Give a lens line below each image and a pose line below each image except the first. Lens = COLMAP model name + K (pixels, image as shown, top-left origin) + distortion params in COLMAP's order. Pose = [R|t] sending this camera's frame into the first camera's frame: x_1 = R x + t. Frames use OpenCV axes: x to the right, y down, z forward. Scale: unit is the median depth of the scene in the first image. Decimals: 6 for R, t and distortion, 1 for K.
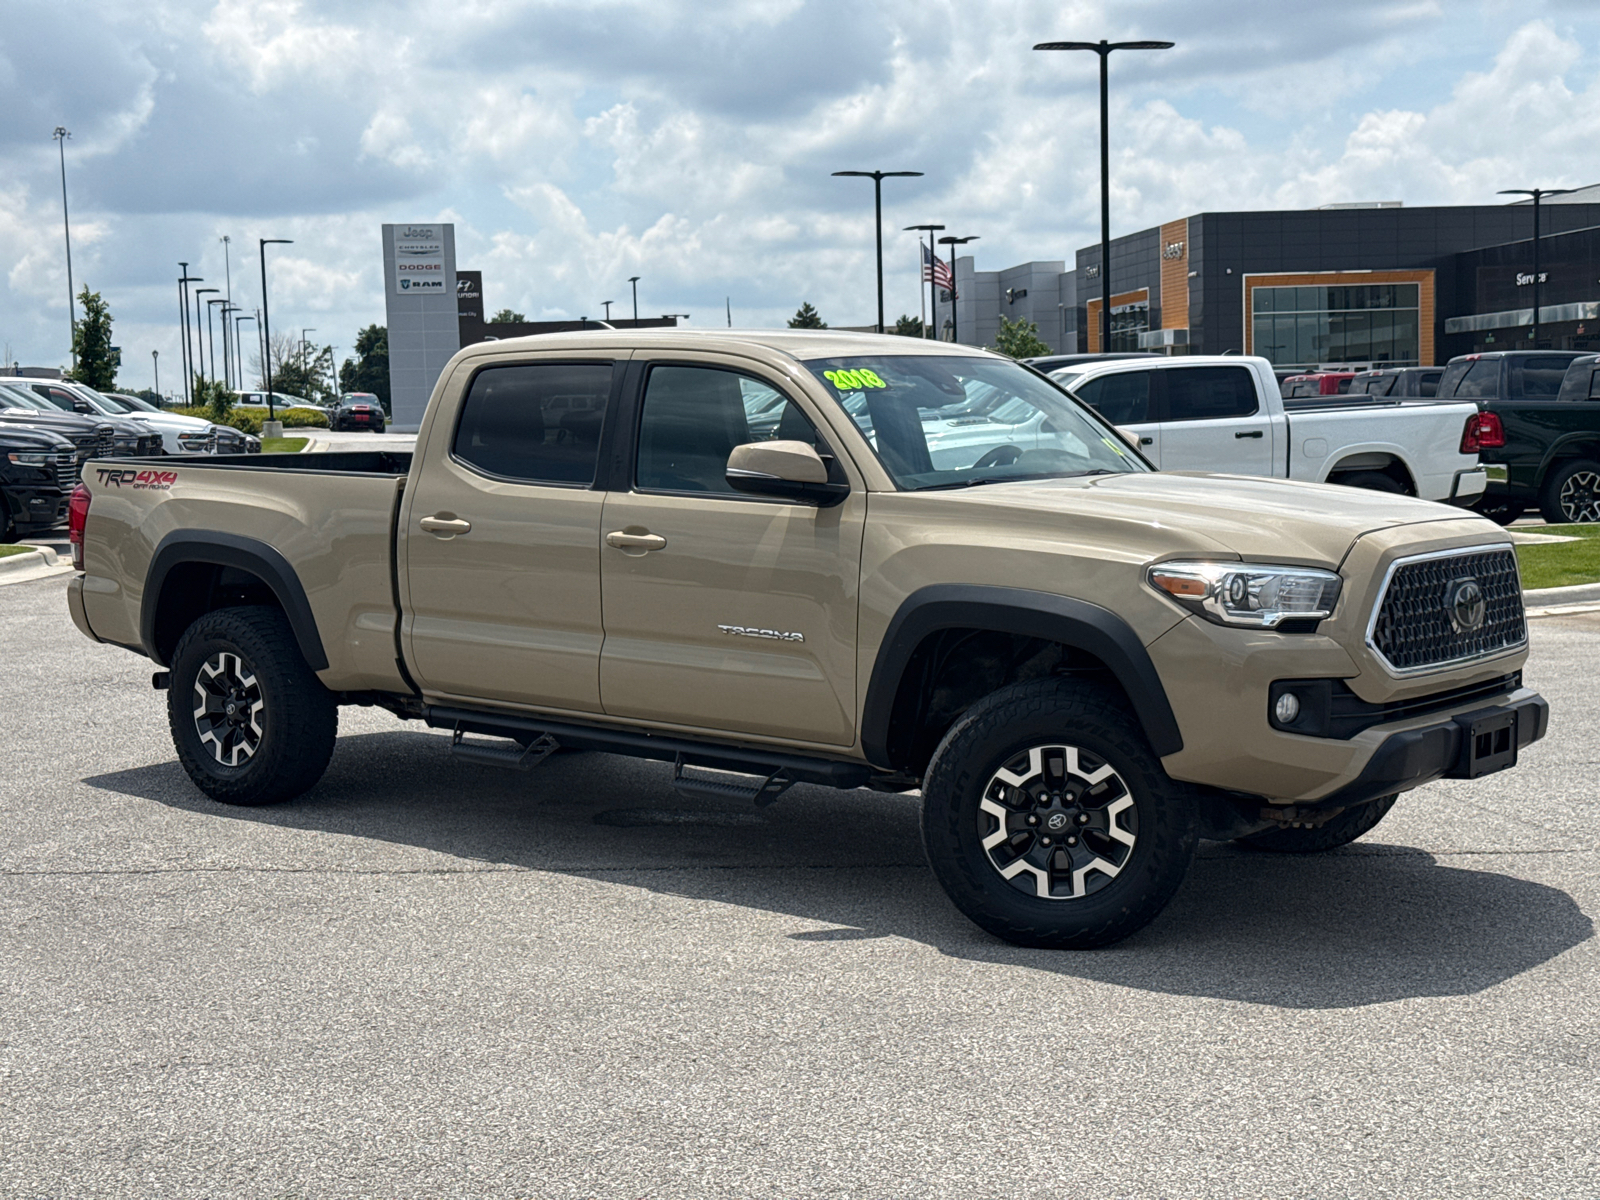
lens RADIAL K [[2229.8, 0, 802.7], [0, 2229.8, 631.5], [0, 0, 1]] dist [0.003635, 0.443964]
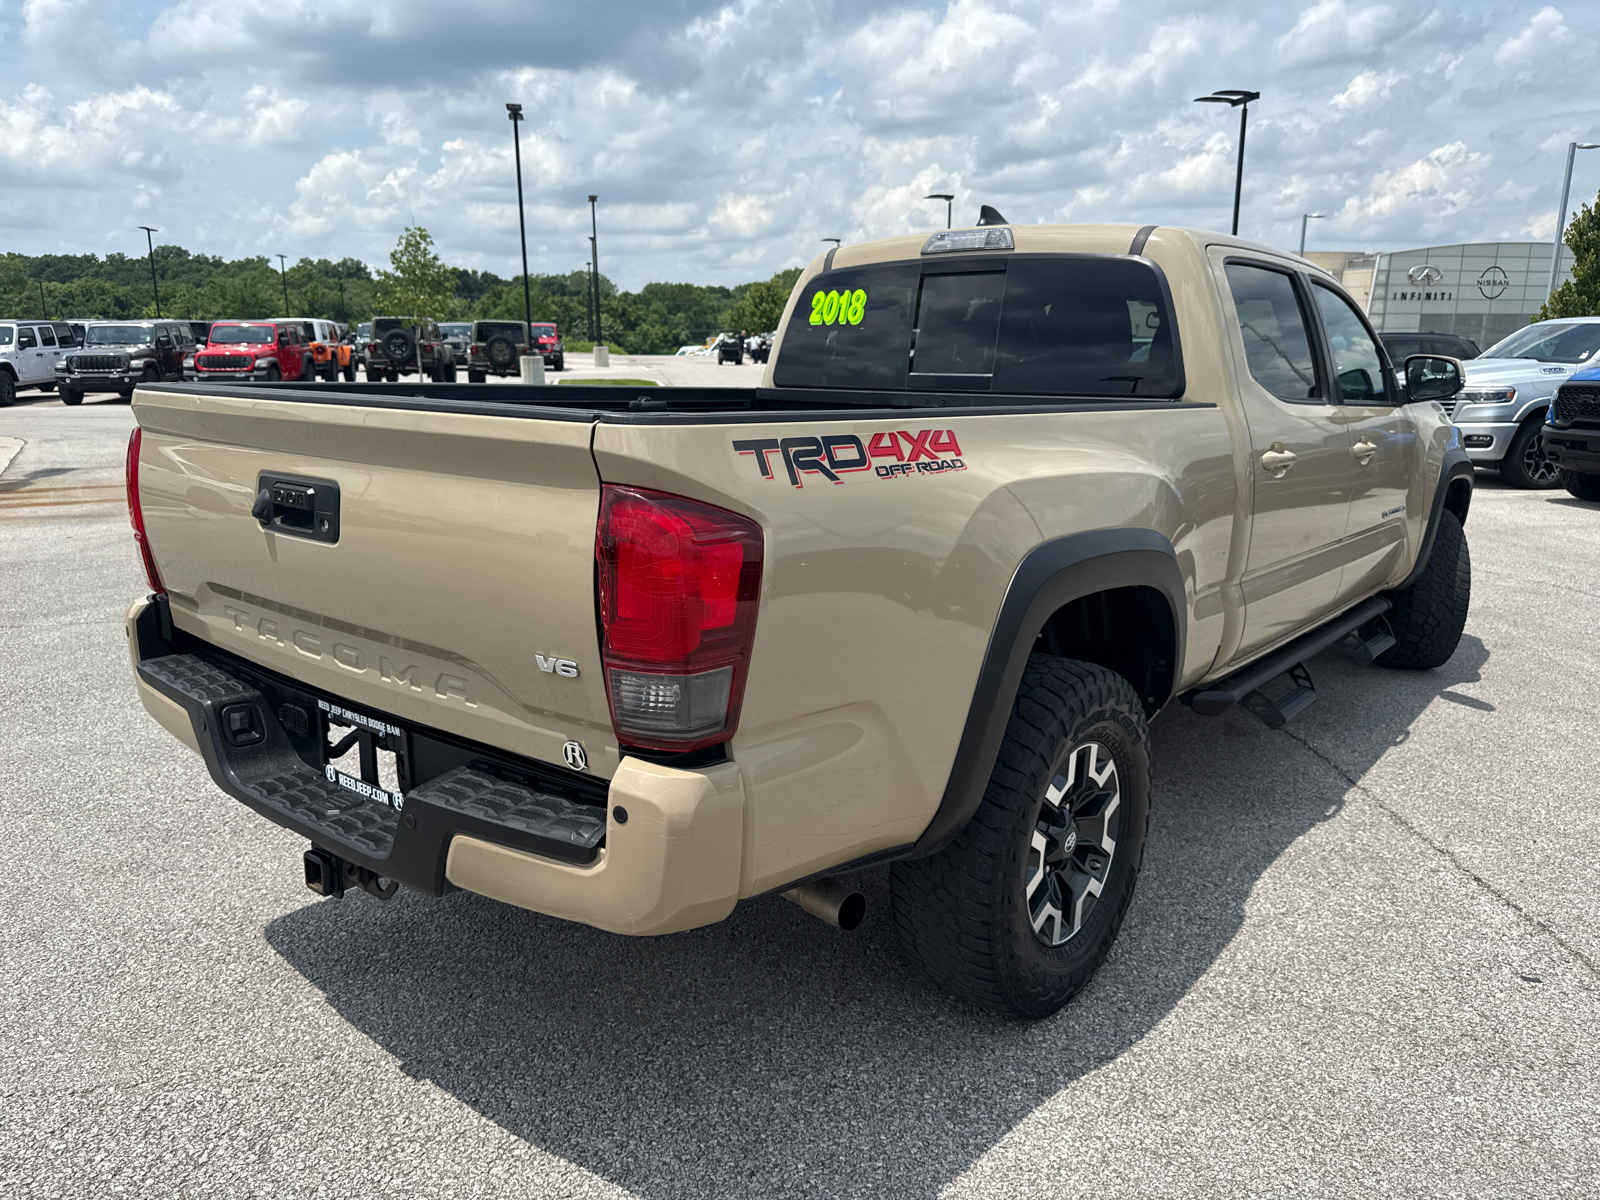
lens RADIAL K [[1144.7, 0, 800.0], [0, 1144.7, 600.0], [0, 0, 1]] dist [0.026136, -0.048181]
pose [[-0.001055, -0.199092, 0.979980, -0.718837], [0.093007, 0.975714, 0.198325, -0.120731], [-0.995665, 0.091354, 0.017488, 1.440107]]
